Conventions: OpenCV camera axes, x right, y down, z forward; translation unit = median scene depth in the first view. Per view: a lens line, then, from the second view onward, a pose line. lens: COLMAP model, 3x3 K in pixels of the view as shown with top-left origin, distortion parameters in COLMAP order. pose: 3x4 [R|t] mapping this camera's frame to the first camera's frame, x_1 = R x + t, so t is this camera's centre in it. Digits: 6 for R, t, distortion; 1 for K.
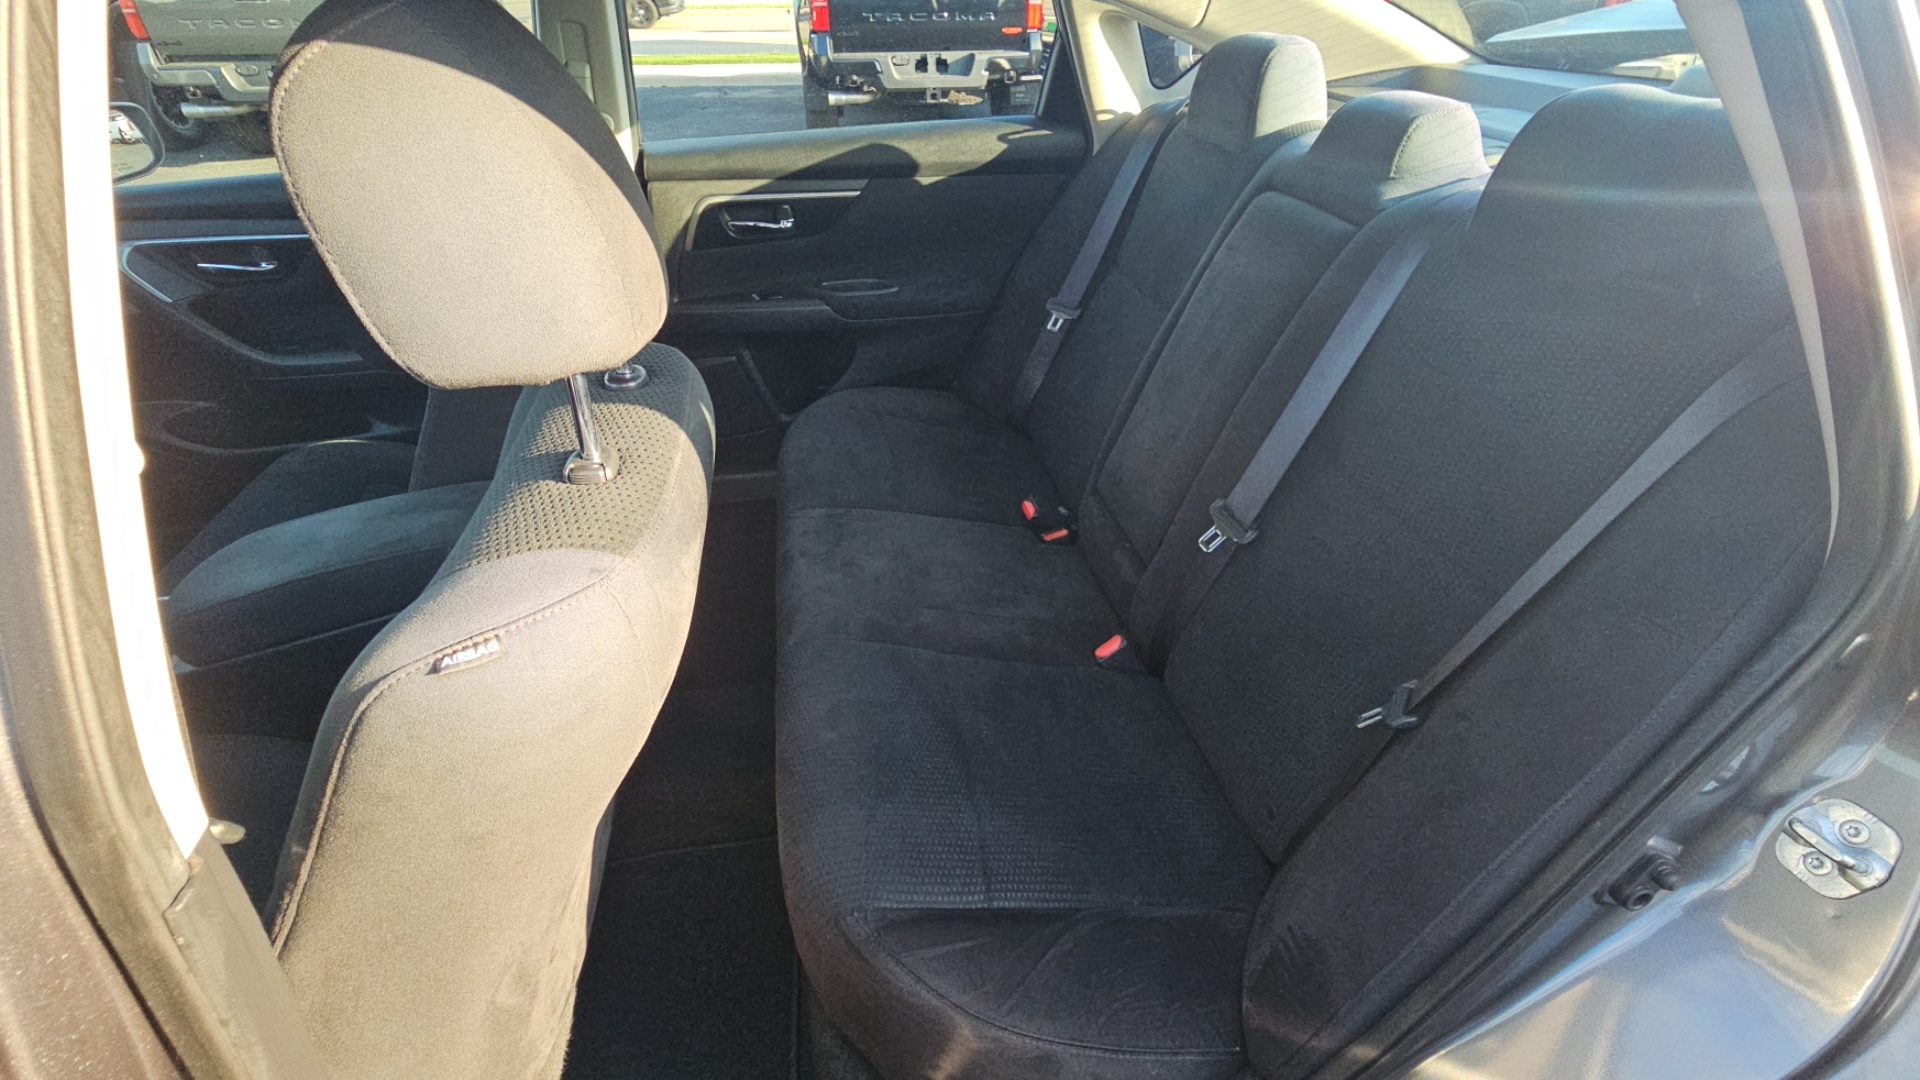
lens RADIAL K [[859.4, 0, 976.4], [0, 859.4, 549.1], [0, 0, 1]] dist [0.008051, -0.006934]
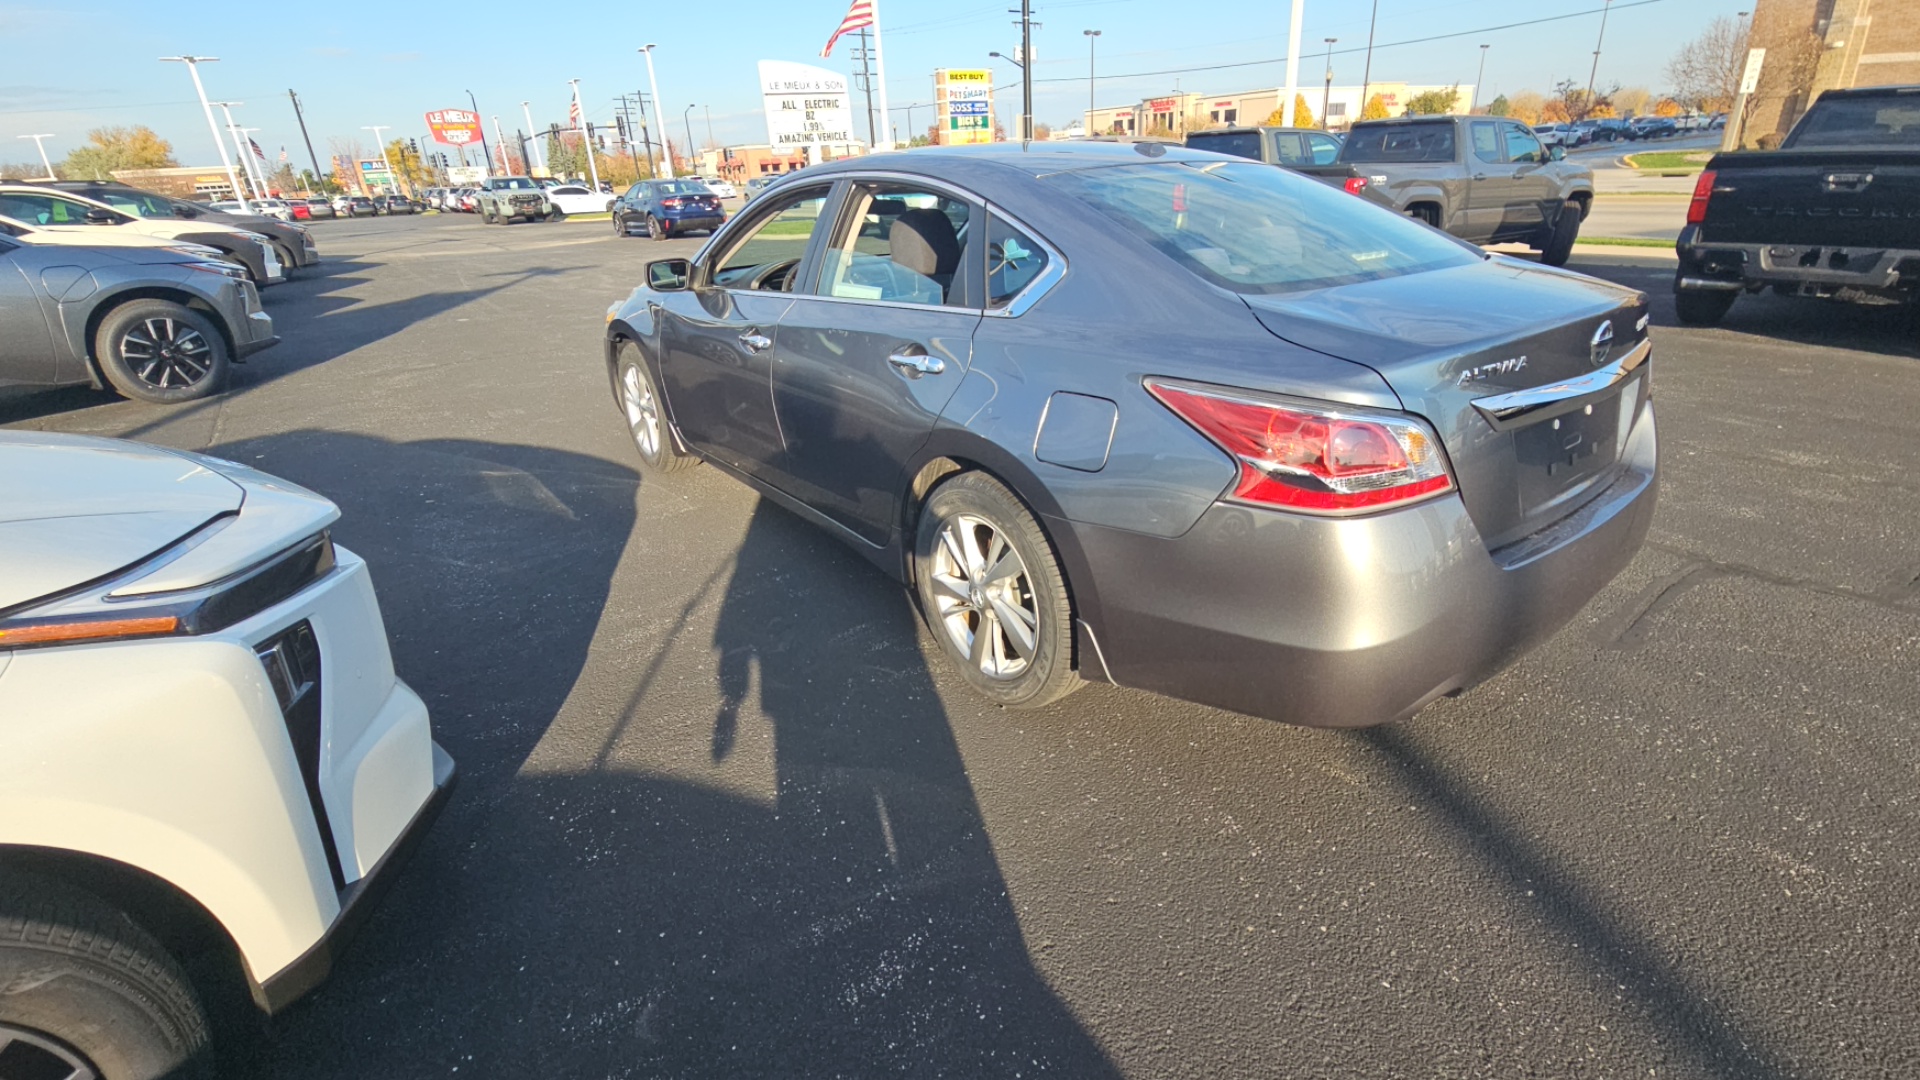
lens RADIAL K [[859.4, 0, 982.2], [0, 859.4, 548.0], [0, 0, 1]] dist [0.008051, -0.006934]
pose [[0.464087, 0.342825, -0.816758, 0.439019], [-0.472238, 0.875860, 0.099304, 0.050221], [0.749410, 0.339618, 0.568370, -0.108934]]
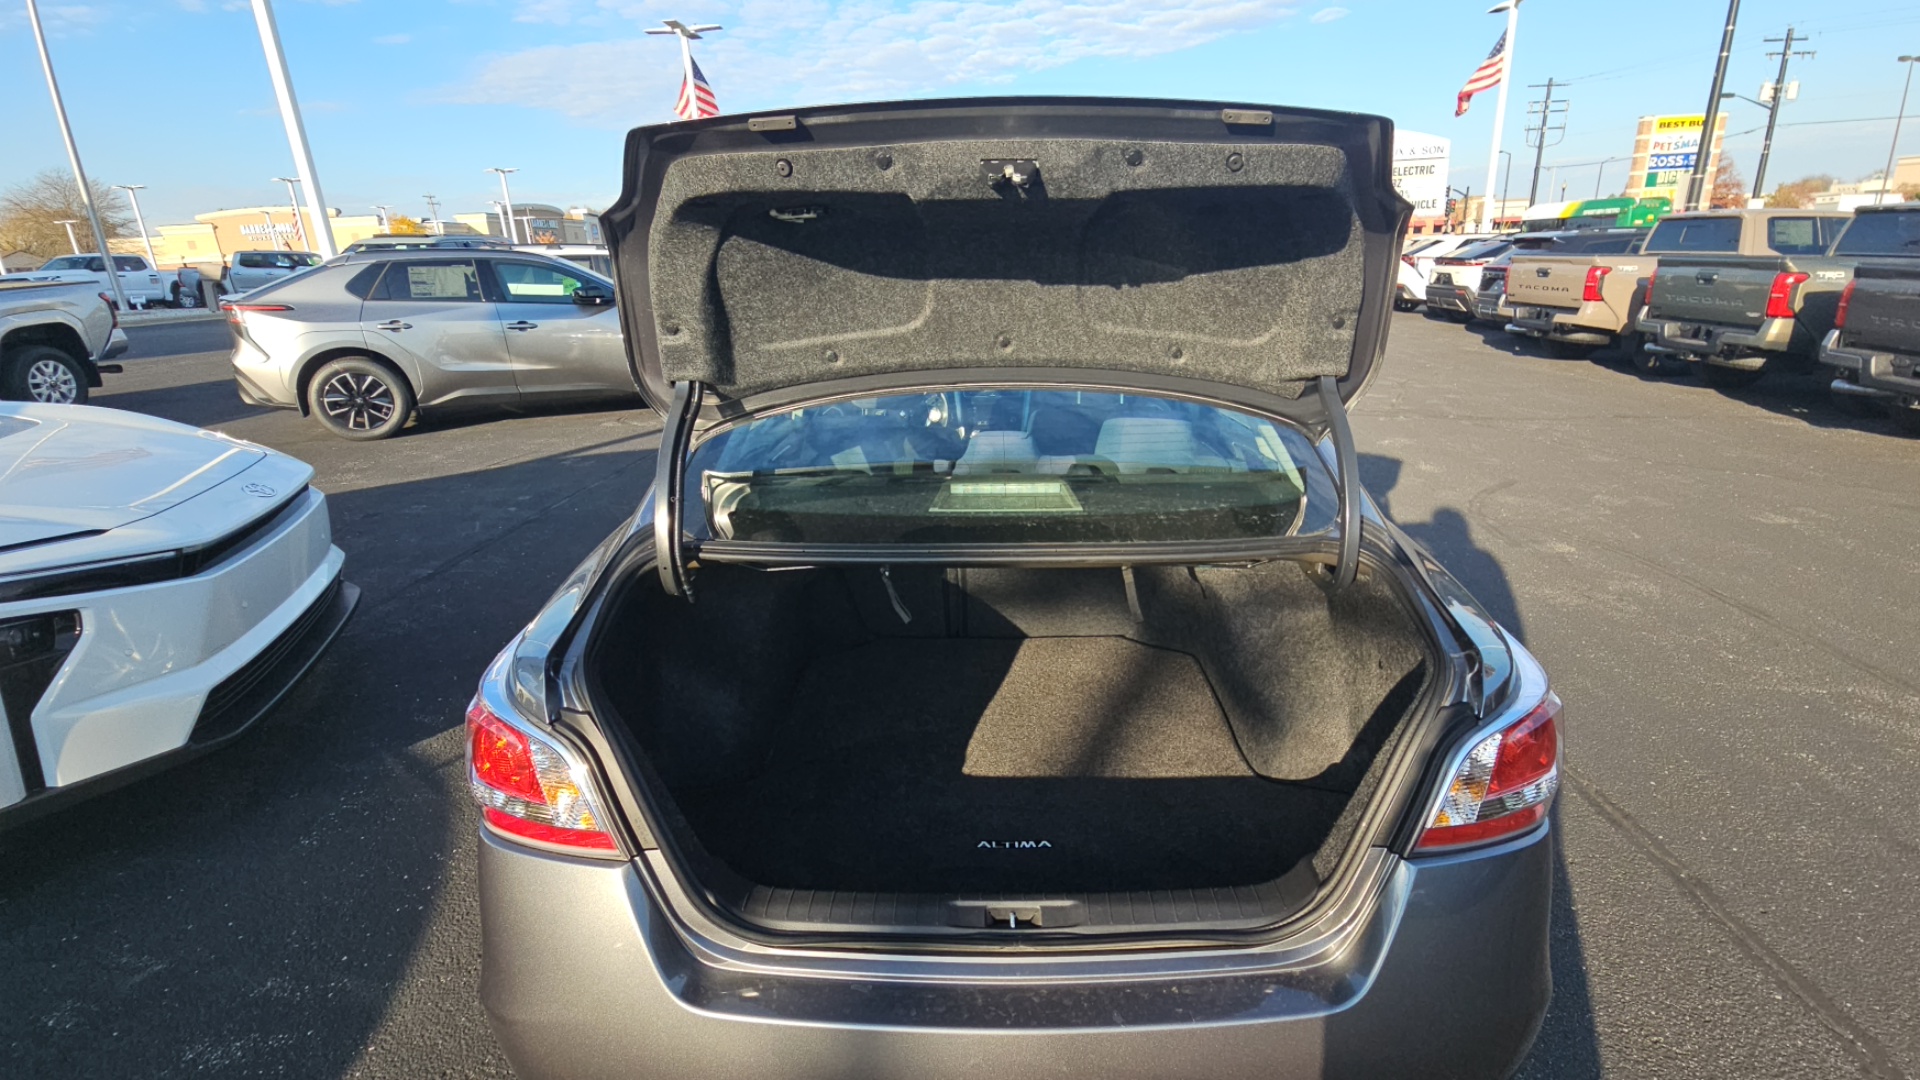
lens RADIAL K [[859.4, 0, 984.4], [0, 859.4, 545.8], [0, 0, 1]] dist [0.008051, -0.006934]
pose [[-0.186003, 0.324958, -0.927257, 0.419468], [-0.536198, 0.757240, 0.372934, -0.186577], [0.823343, 0.566560, 0.033393, 0.187624]]
